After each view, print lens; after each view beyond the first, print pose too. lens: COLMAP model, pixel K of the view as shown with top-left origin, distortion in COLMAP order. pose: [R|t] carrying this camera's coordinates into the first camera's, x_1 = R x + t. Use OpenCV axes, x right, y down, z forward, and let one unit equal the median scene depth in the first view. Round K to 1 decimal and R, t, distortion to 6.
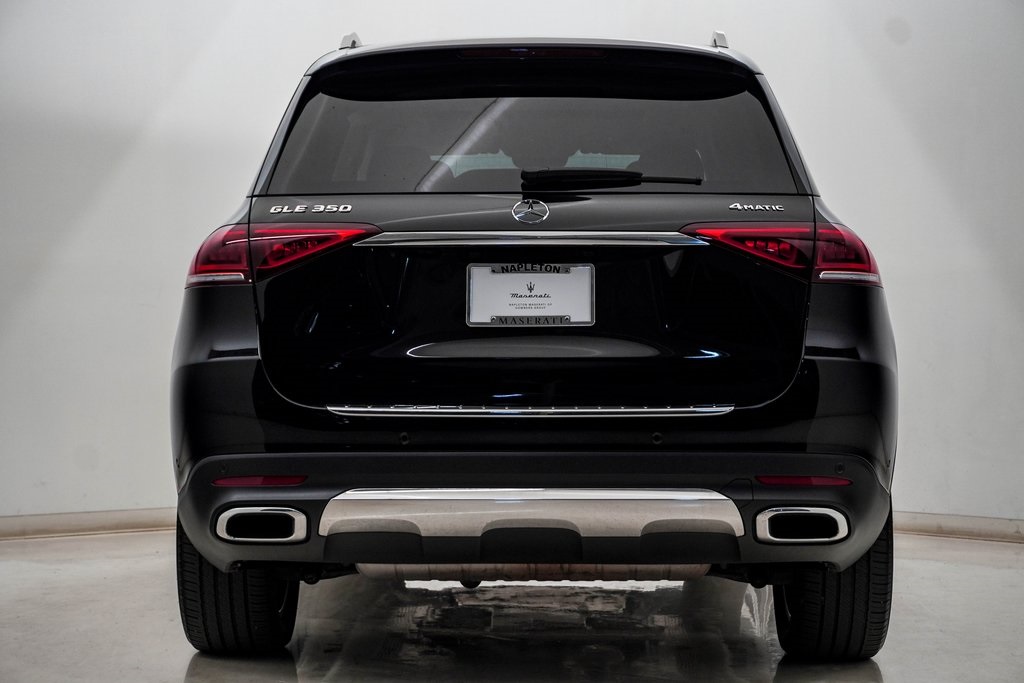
lens RADIAL K [[2200.4, 0, 512.6], [0, 2200.4, 345.5], [0, 0, 1]] dist [-0.018759, 0.000000]
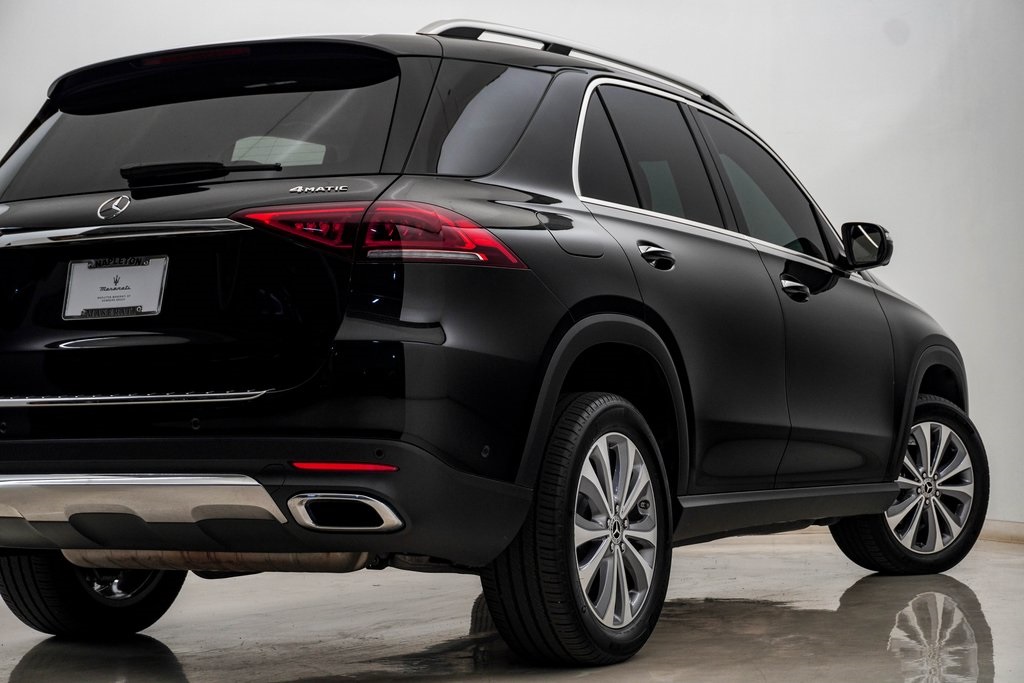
lens RADIAL K [[2015.9, 0, 513.8], [0, 2015.9, 344.0], [0, 0, 1]] dist [0.042062, 0.000000]
pose [[0.886697, -0.030913, -0.461316, 0.612620], [0.024832, 0.999506, -0.019248, 0.026522], [0.461684, 0.005612, 0.887027, 0.243100]]
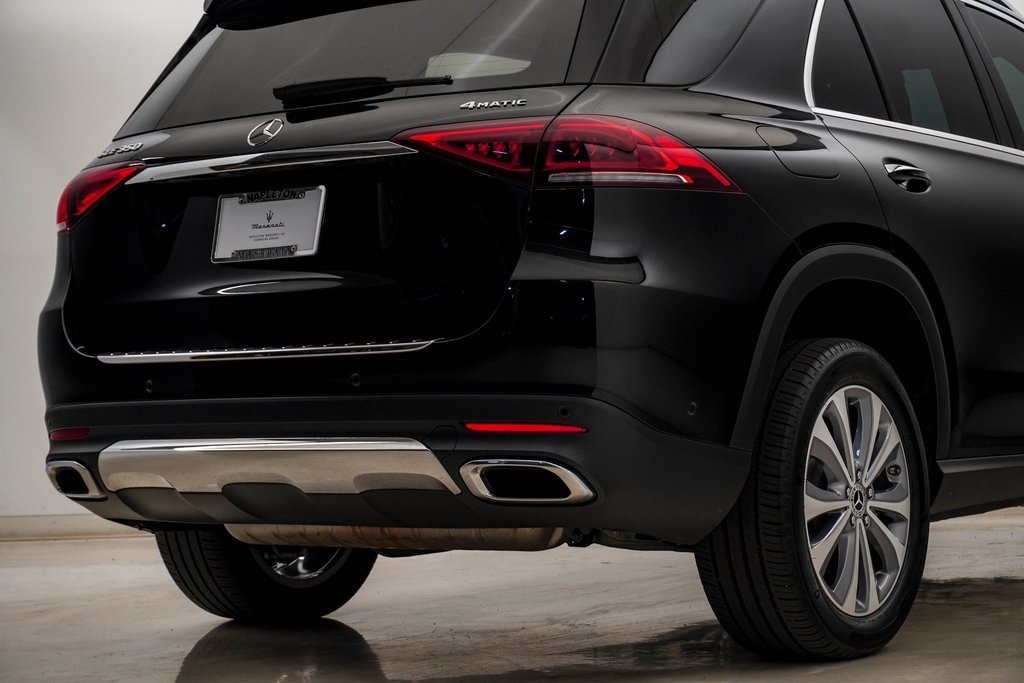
lens RADIAL K [[2201.3, 0, 513.8], [0, 2201.3, 349.6], [0, 0, 1]] dist [0.006251, 0.000000]
pose [[0.814510, -0.029755, -0.579386, 0.612597], [0.037522, 0.999295, 0.001430, 0.030776], [0.578935, -0.022905, 0.815052, 0.320229]]
